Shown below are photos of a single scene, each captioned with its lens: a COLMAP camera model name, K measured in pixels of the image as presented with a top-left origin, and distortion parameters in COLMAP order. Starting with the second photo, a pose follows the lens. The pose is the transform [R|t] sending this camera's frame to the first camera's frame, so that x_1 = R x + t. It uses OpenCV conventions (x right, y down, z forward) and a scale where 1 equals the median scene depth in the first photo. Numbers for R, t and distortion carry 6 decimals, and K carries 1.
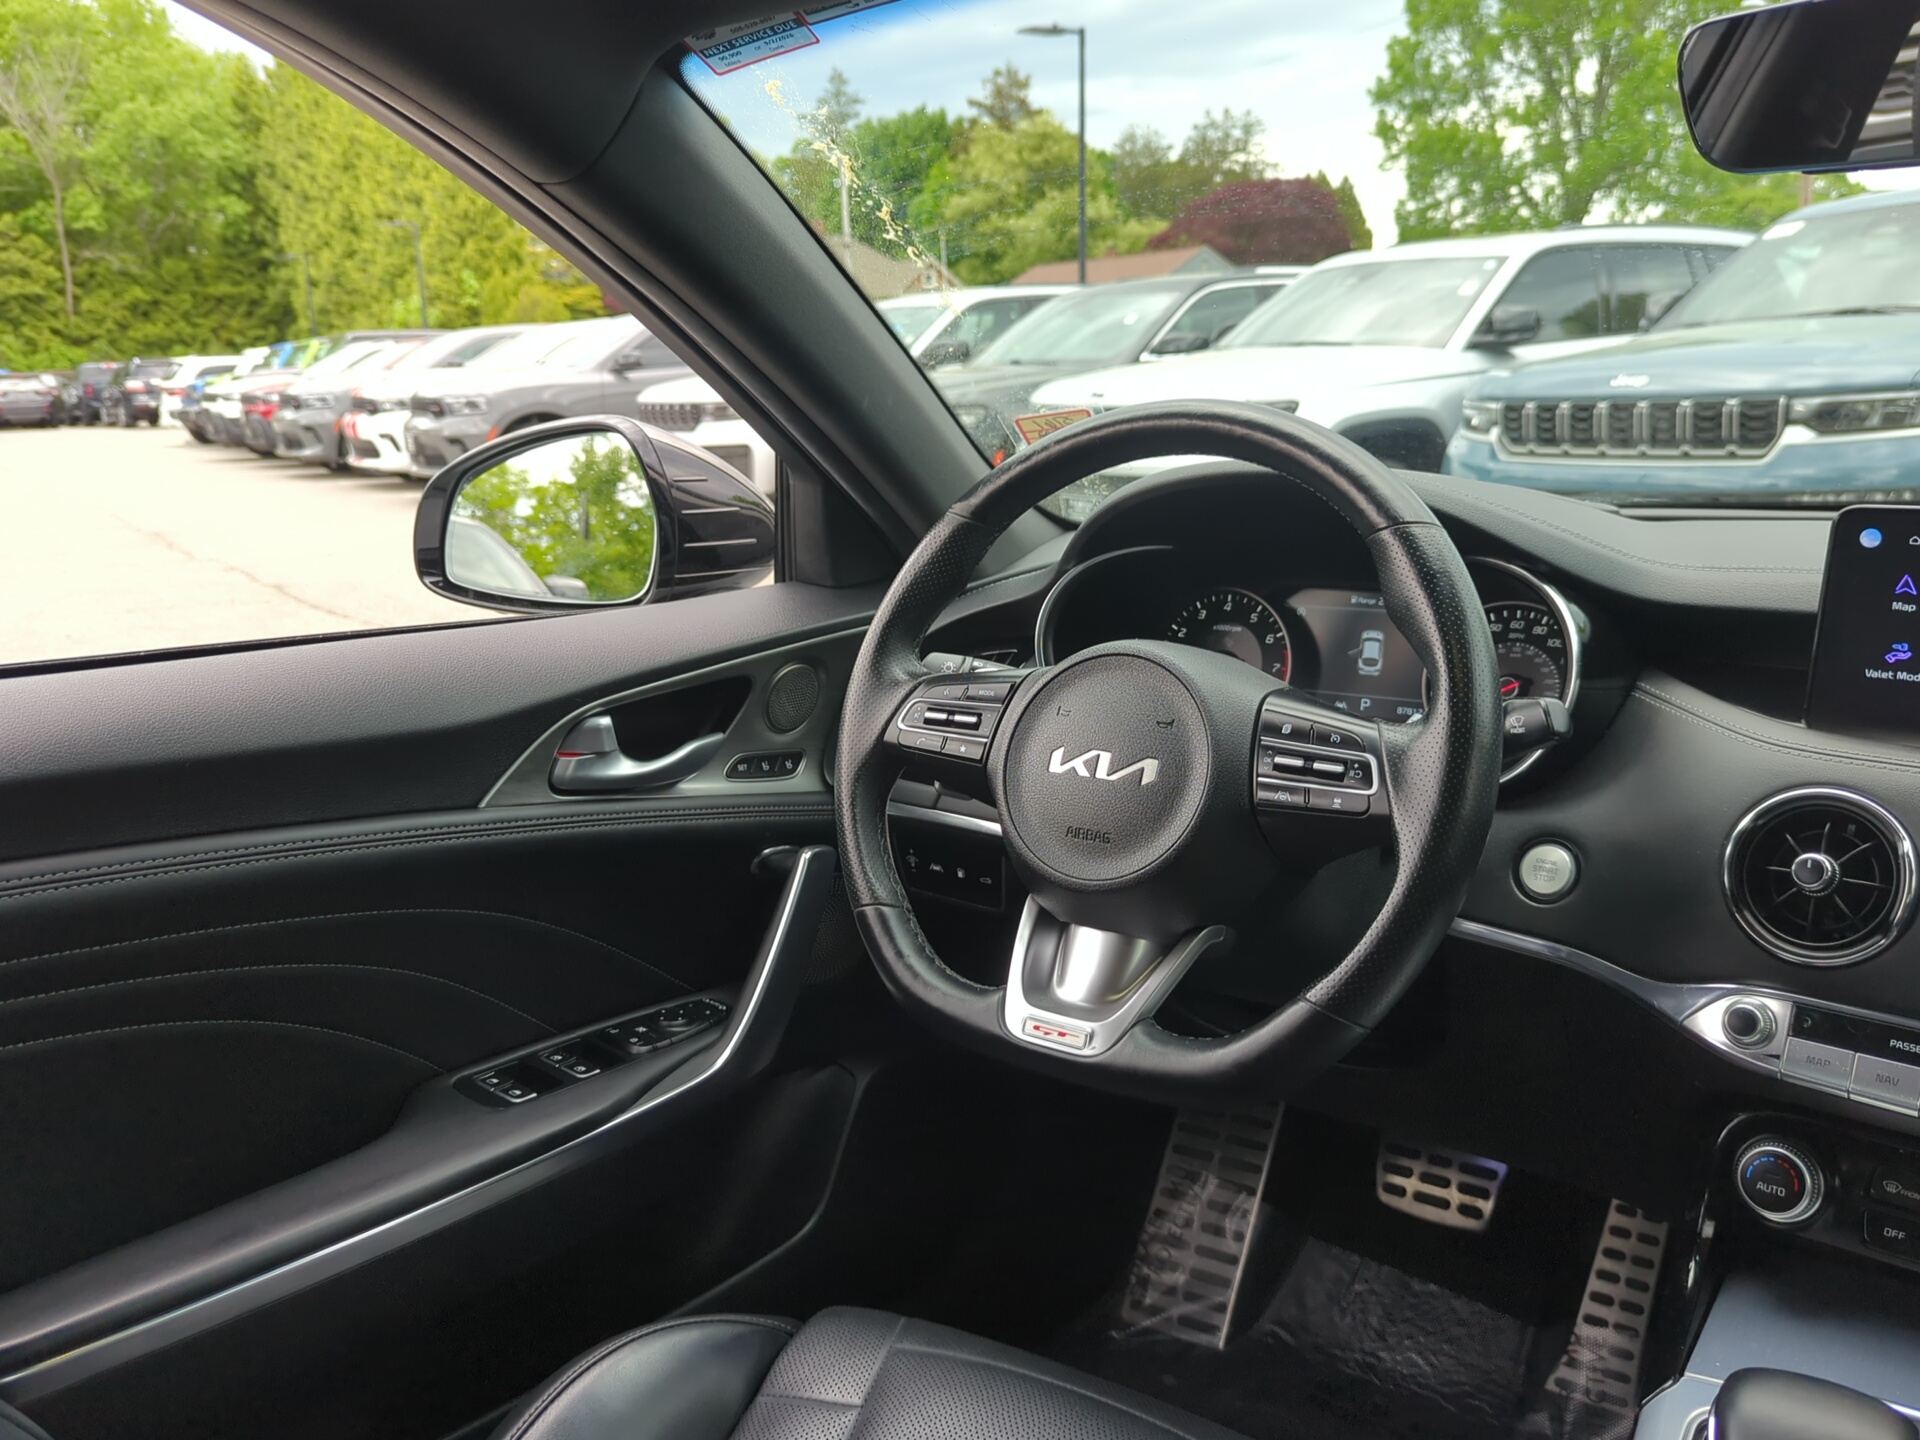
lens RADIAL K [[1560.8, 0, 975.1], [0, 1560.8, 692.7], [0, 0, 1]] dist [0.050715, -0.055070]
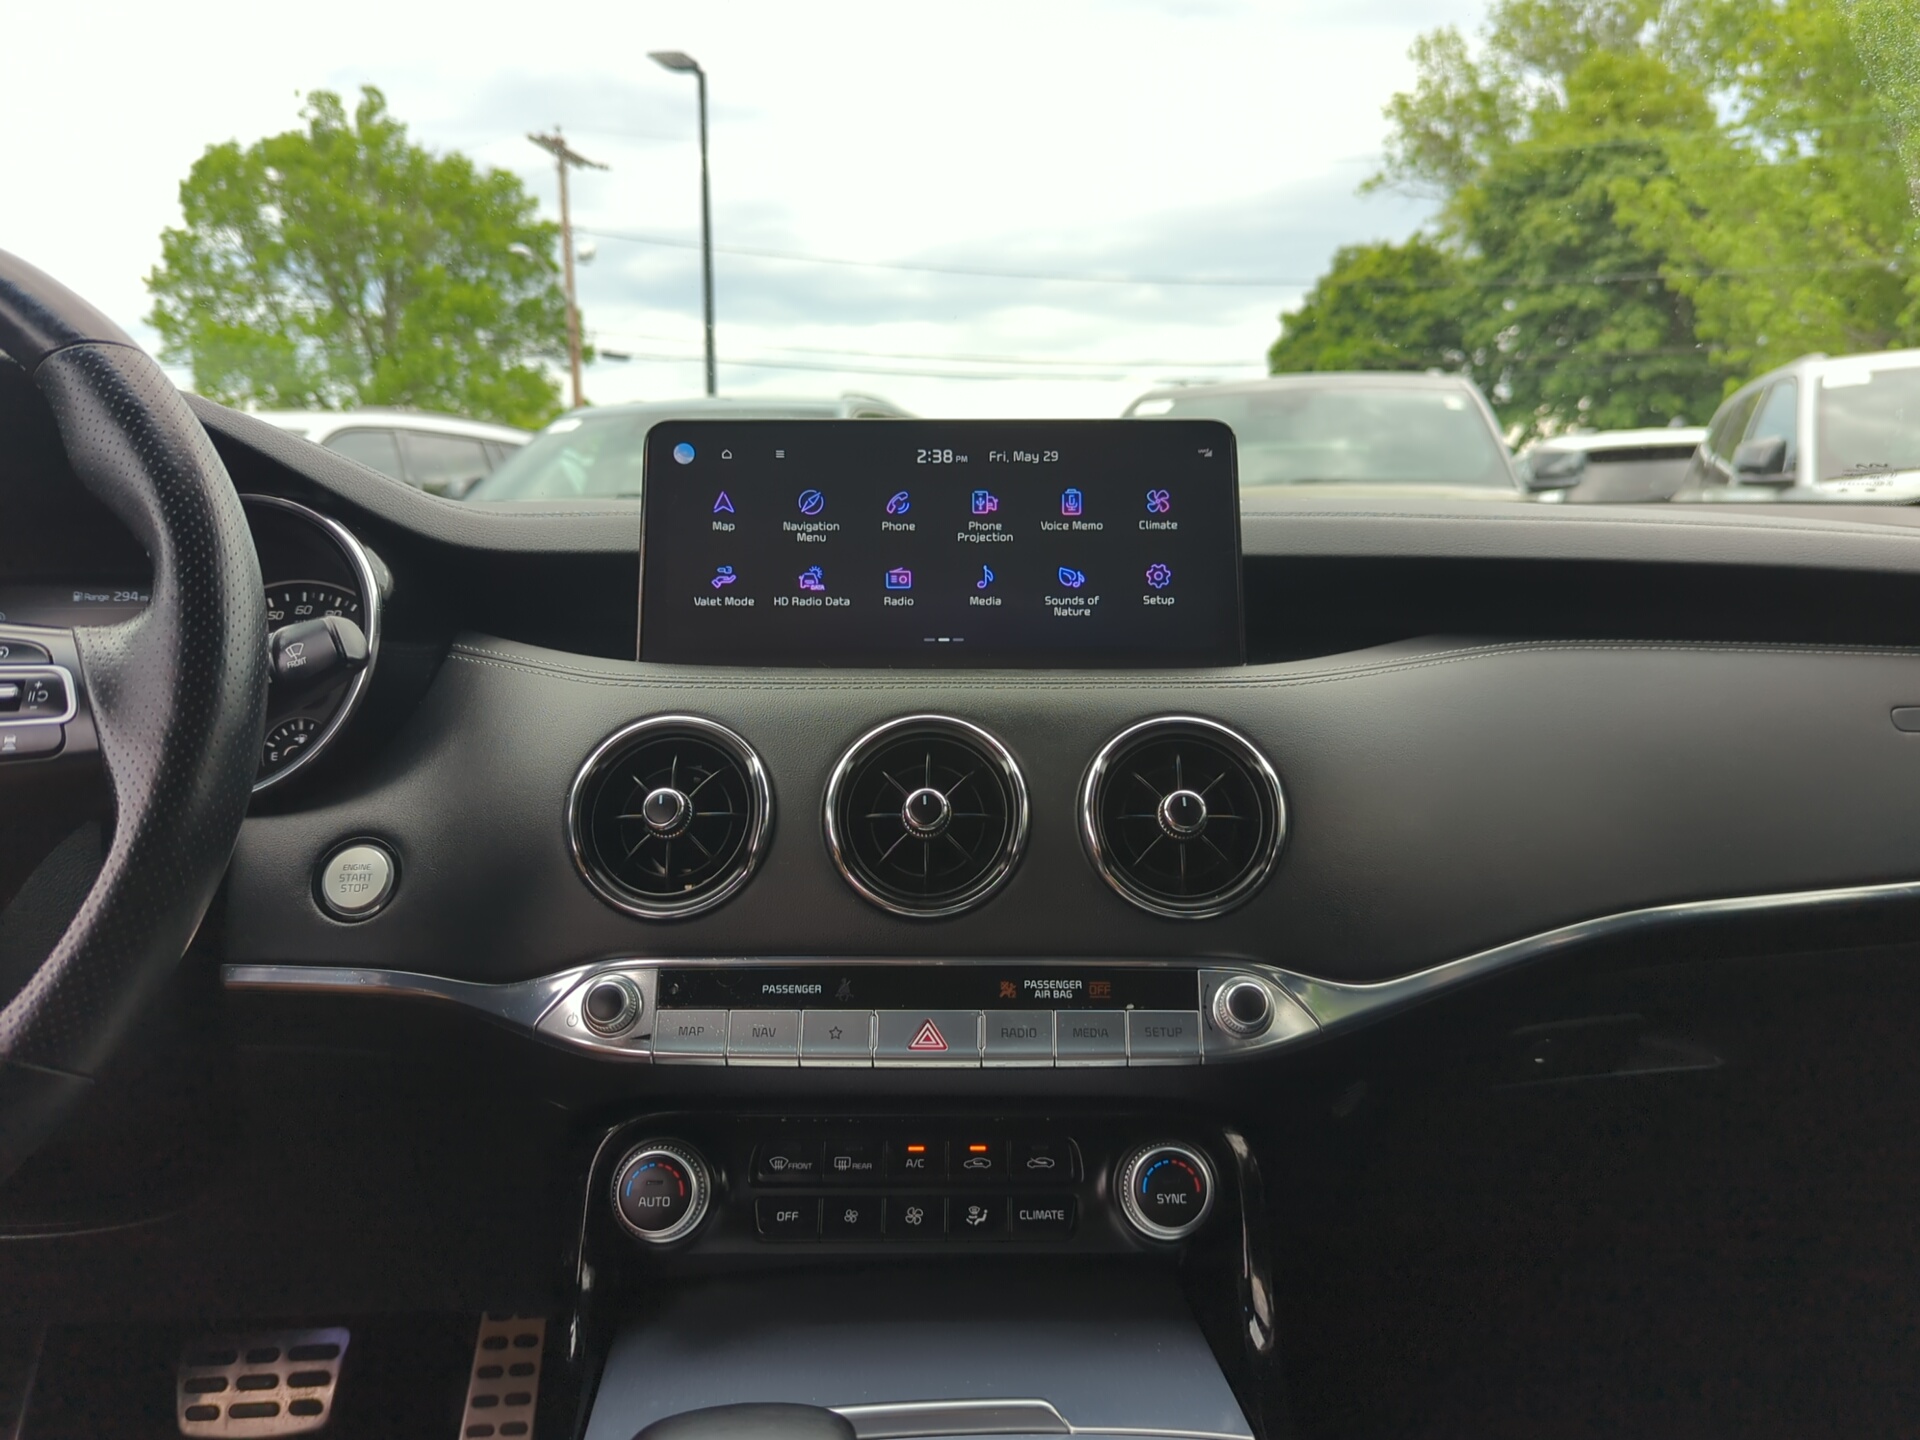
lens RADIAL K [[1560.8, 0, 975.1], [0, 1560.8, 692.7], [0, 0, 1]] dist [0.050715, -0.055070]
pose [[0.755285, -0.027209, 0.654832, 0.073939], [0.111453, 0.989917, -0.087419, 0.100540], [-0.645851, 0.139009, 0.750702, 0.173354]]
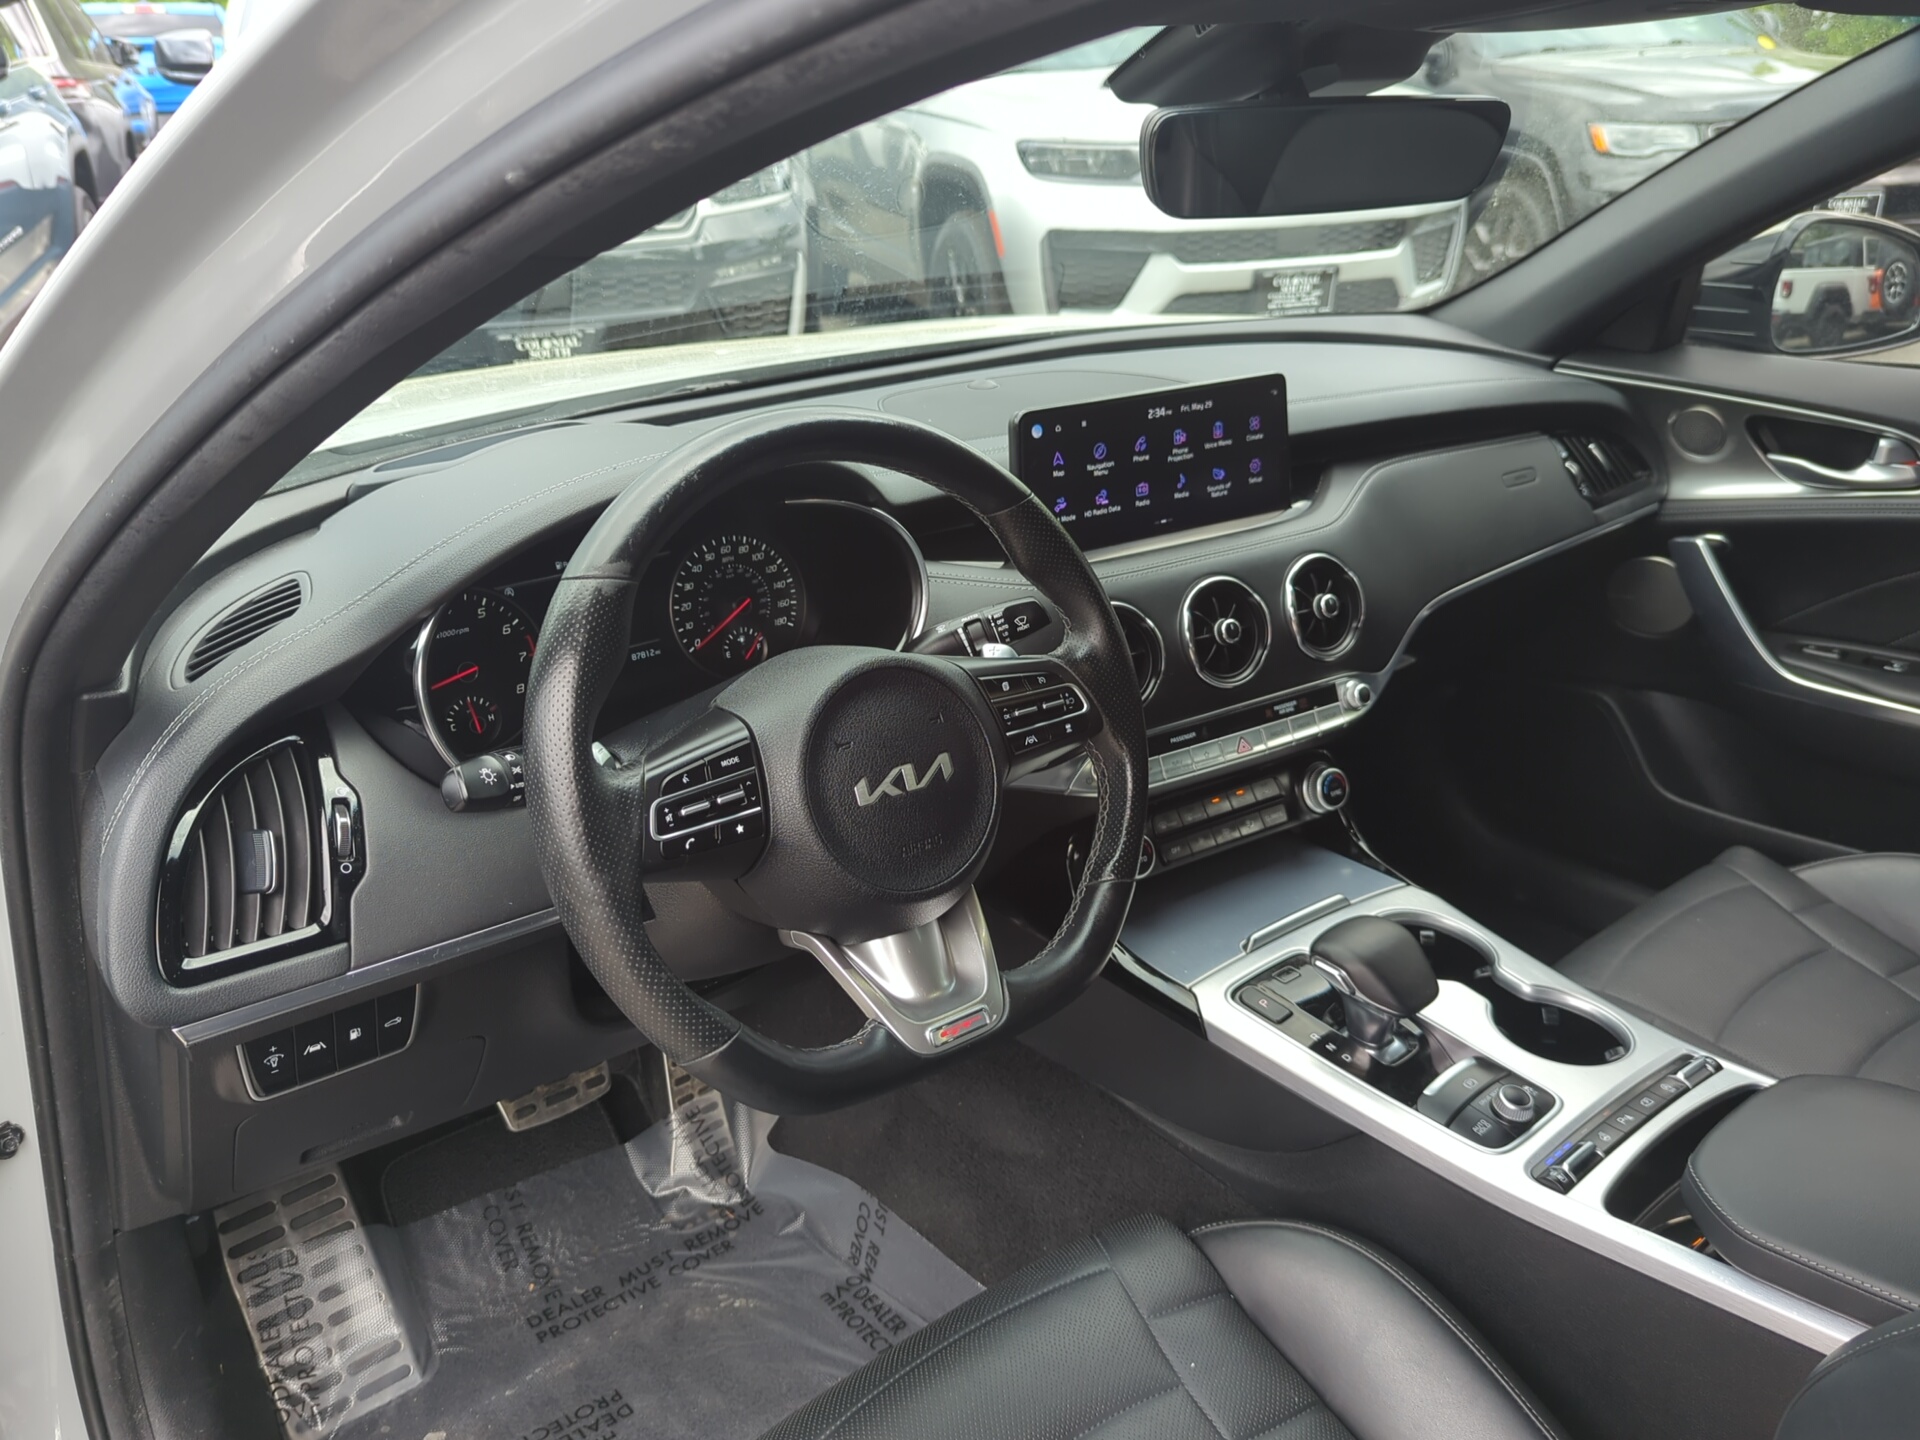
lens RADIAL K [[1557.8, 0, 971.5], [0, 1557.8, 705.4], [0, 0, 1]] dist [0.077581, -0.093311]
pose [[0.257258, -0.338310, 0.905188, -0.614316], [0.193367, 0.935792, 0.294792, -0.219585], [-0.946799, 0.099196, 0.306158, 0.476723]]
